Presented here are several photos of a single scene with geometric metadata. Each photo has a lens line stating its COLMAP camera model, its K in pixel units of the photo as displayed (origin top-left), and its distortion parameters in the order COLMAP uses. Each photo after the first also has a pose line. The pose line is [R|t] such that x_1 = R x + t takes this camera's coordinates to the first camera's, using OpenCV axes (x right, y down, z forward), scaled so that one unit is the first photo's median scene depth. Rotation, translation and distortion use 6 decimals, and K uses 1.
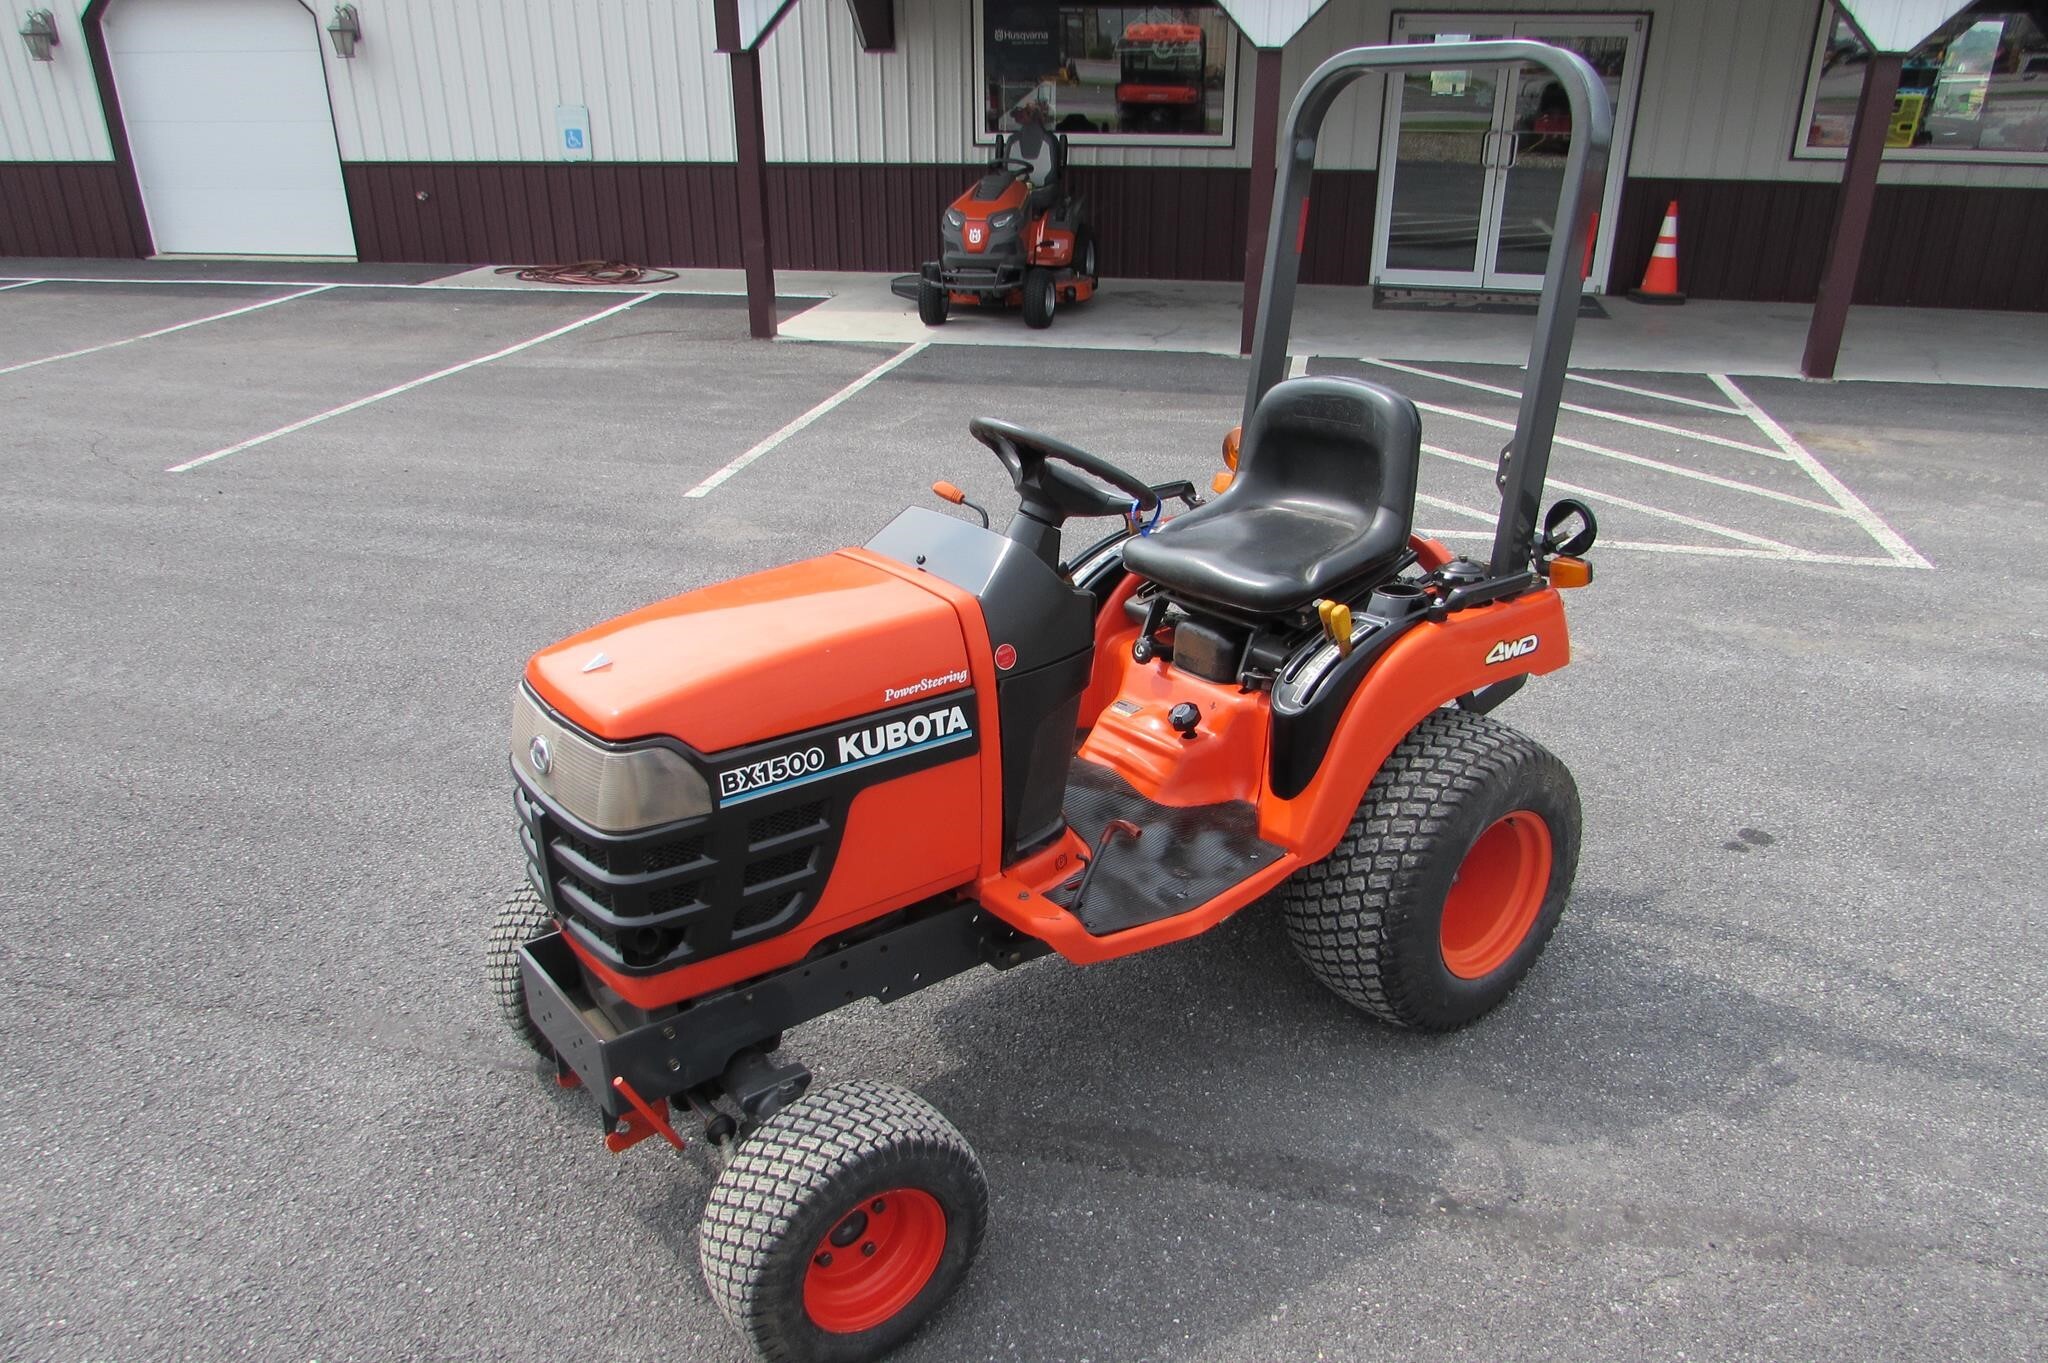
lens RADIAL K [[1432.4, 0, 1038.1], [0, 1432.4, 759.2], [0, 0, 1]] dist [-0.056458, 0.031953]
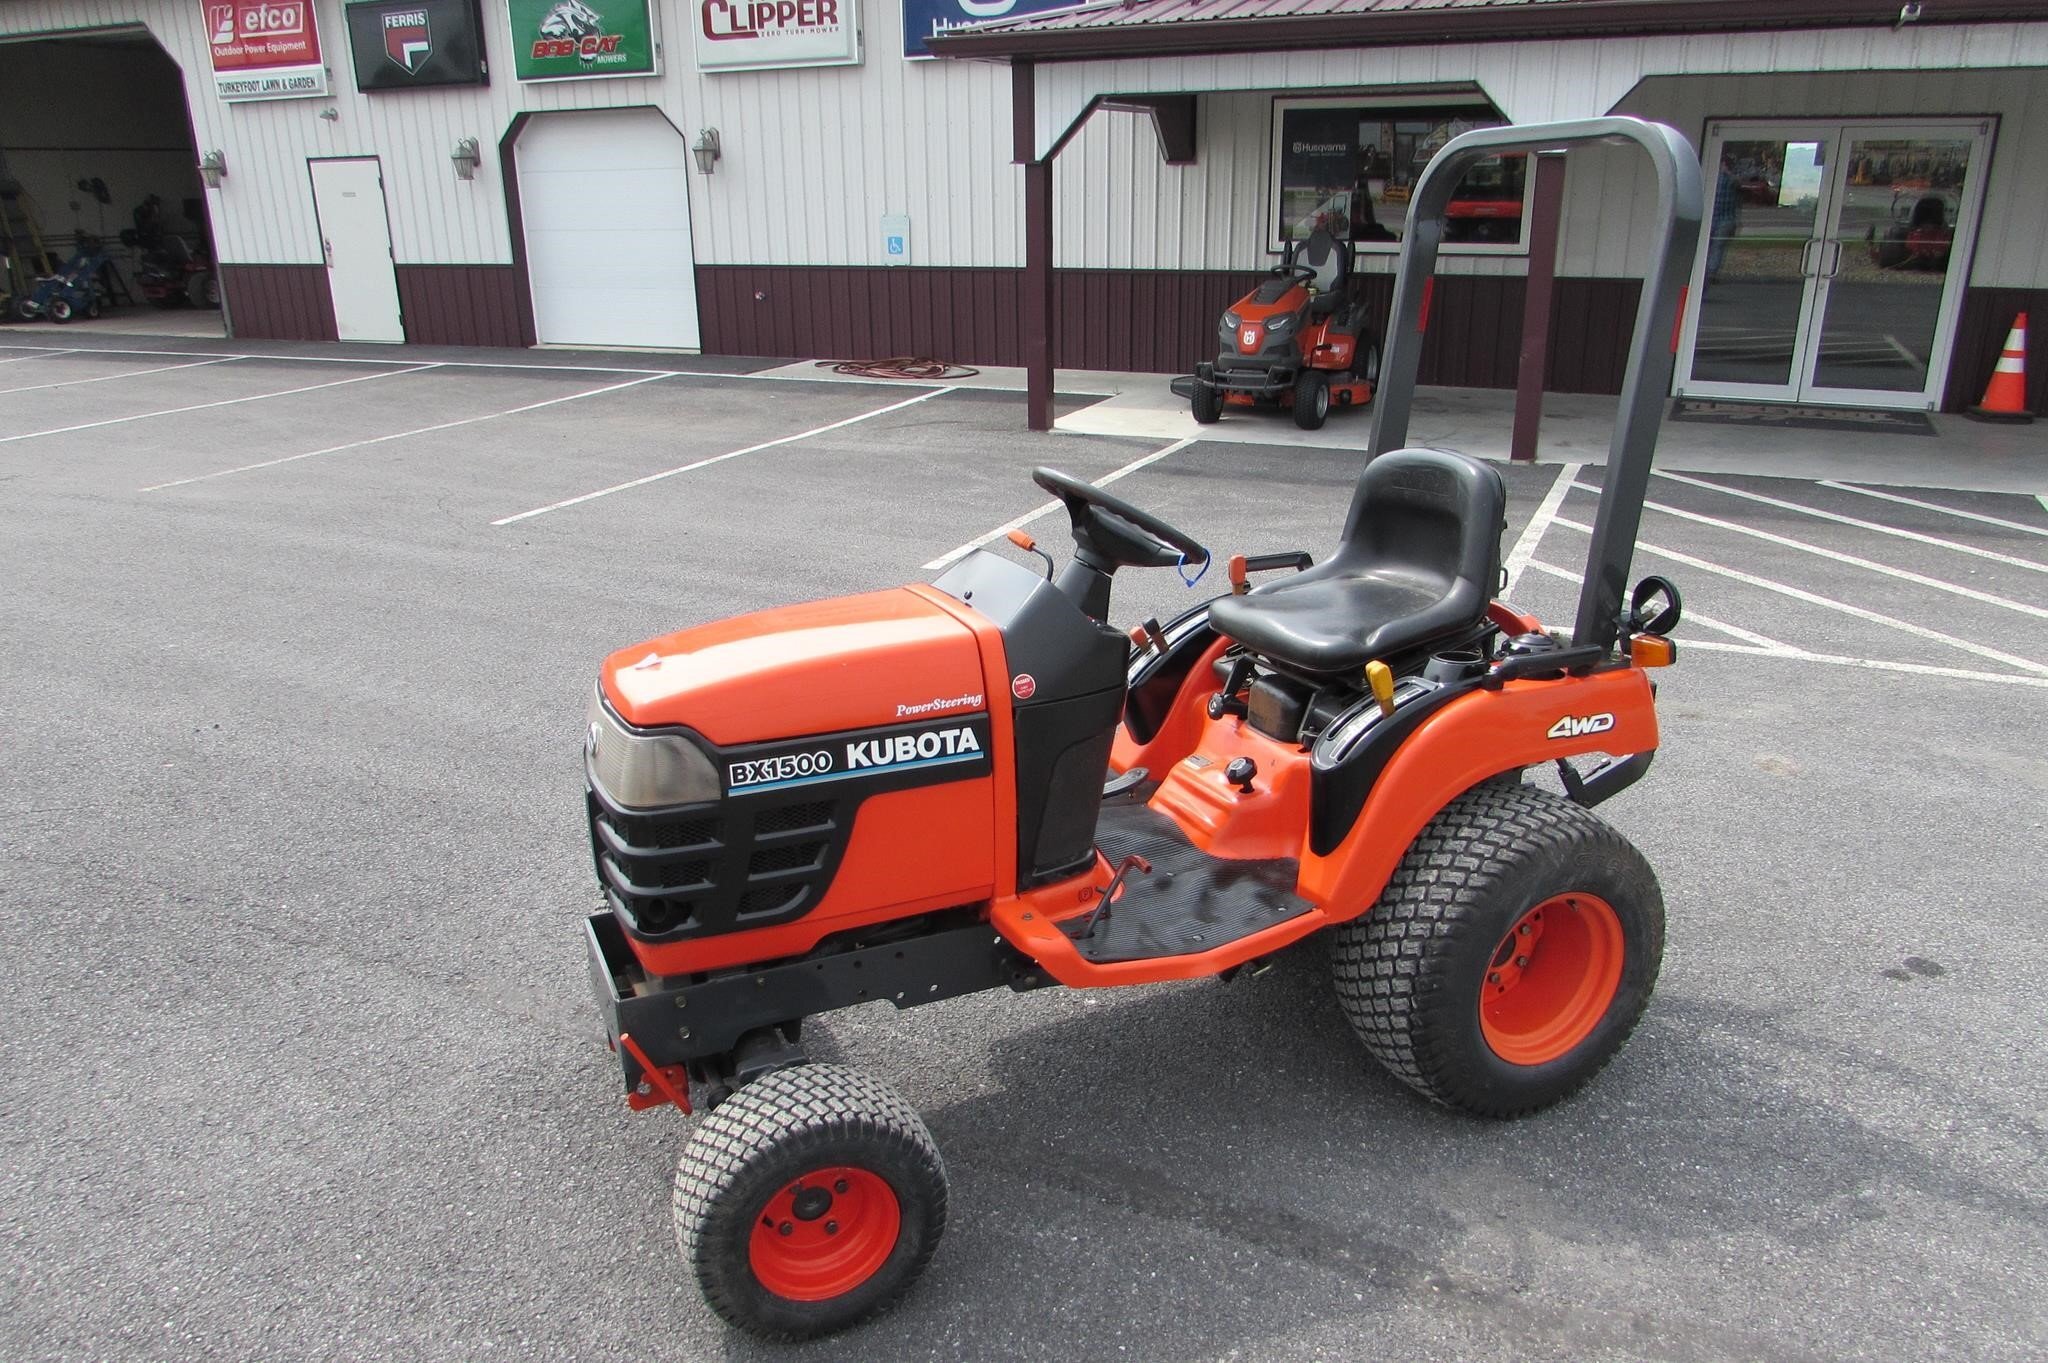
lens RADIAL K [[1432.4, 0, 1038.1], [0, 1432.4, 759.2], [0, 0, 1]] dist [-0.056458, 0.031953]
pose [[0.973510, 0.074272, -0.216246, 0.171756], [-0.089680, 0.994019, -0.062319, 0.036709], [0.210324, 0.080061, 0.974348, -0.020822]]
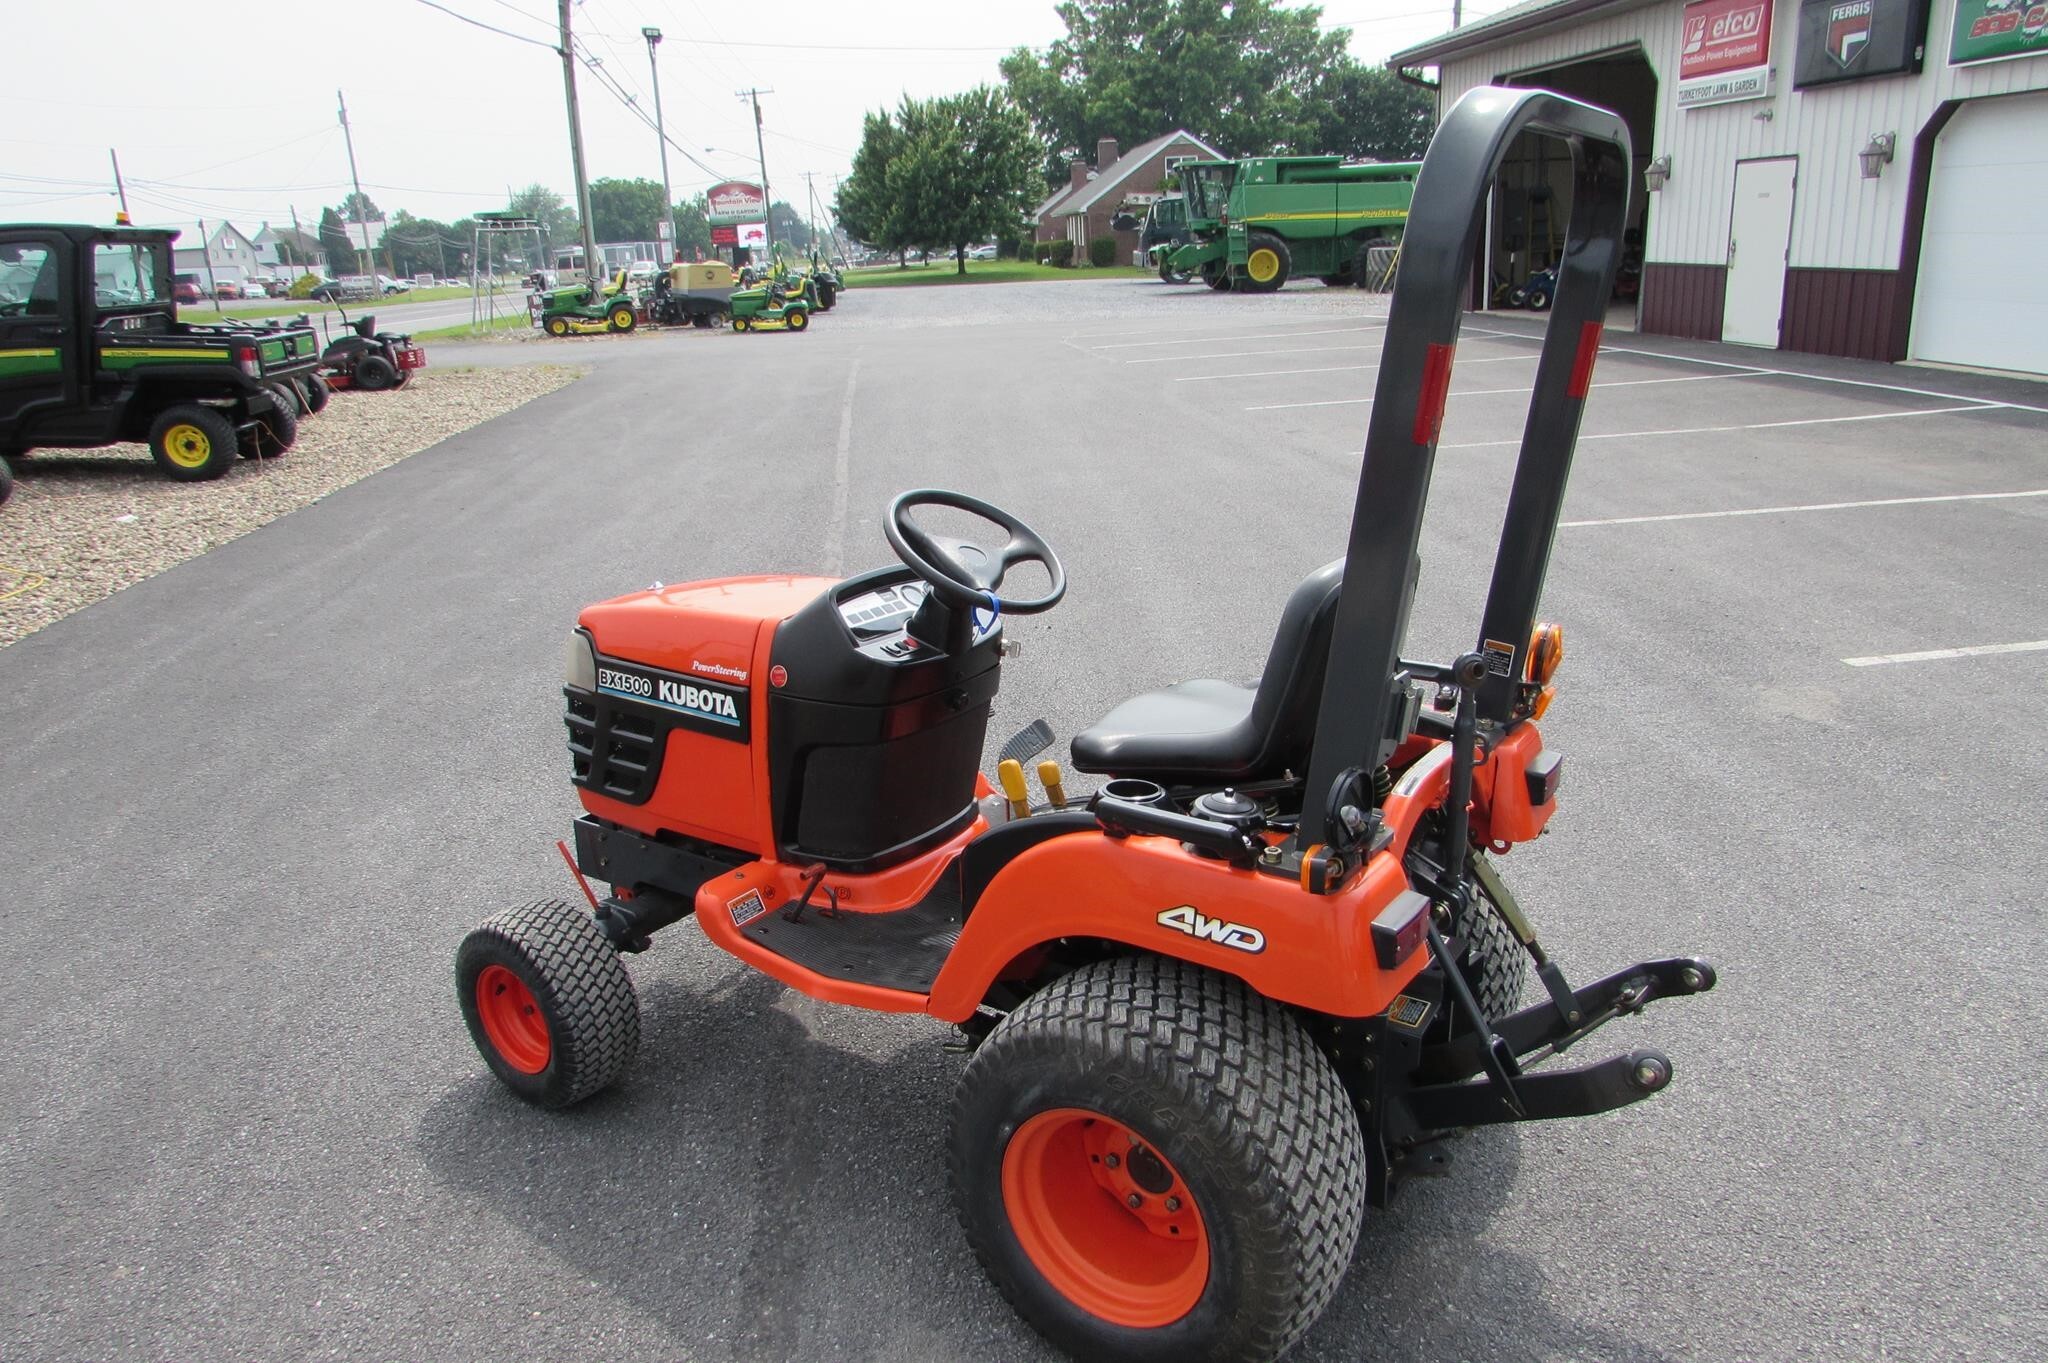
lens RADIAL K [[1456.0, 0, 1025.3], [0, 1456.0, 733.9], [0, 0, 1]] dist [-0.056638, 0.027948]
pose [[0.302840, 0.296410, -0.905775, 0.878593], [-0.377201, 0.910076, 0.171702, -0.240386], [0.875218, 0.289662, 0.387413, 0.567417]]
